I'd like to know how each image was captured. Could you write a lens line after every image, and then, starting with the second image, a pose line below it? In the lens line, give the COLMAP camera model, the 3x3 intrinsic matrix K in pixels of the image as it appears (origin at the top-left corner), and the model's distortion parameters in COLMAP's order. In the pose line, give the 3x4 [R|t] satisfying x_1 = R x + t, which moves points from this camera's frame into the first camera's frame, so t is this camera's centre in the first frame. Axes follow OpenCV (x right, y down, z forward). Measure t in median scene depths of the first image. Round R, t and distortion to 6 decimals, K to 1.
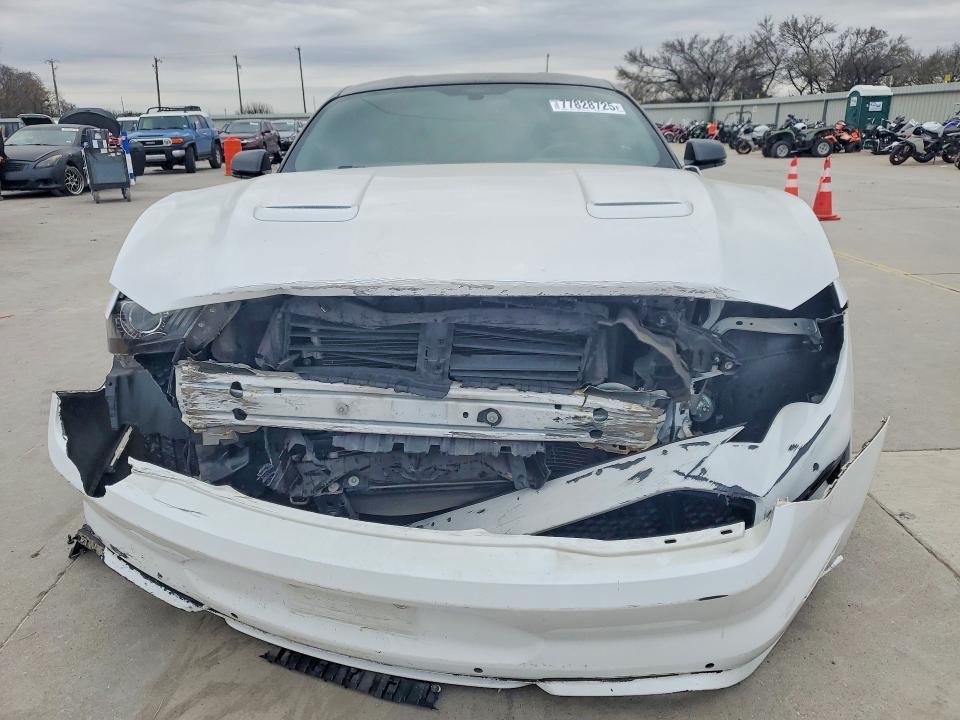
lens RADIAL K [[759.4, 0, 479.0], [0, 759.4, 359.5], [0, 0, 1]] dist [0.026041, 0.015590]
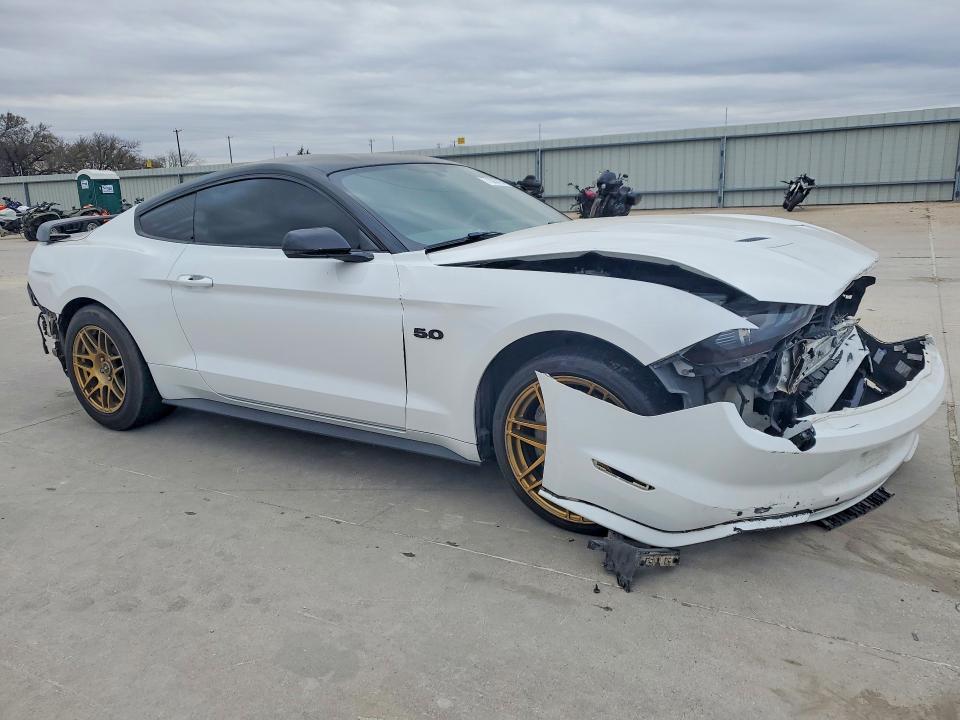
lens RADIAL K [[759.4, 0, 476.1], [0, 759.4, 360.1], [0, 0, 1]] dist [0.026041, 0.015590]
pose [[0.526001, -0.206419, 0.825054, -0.137403], [0.287516, 0.956142, 0.055914, -0.016222], [-0.800411, 0.207806, 0.562281, 0.047780]]
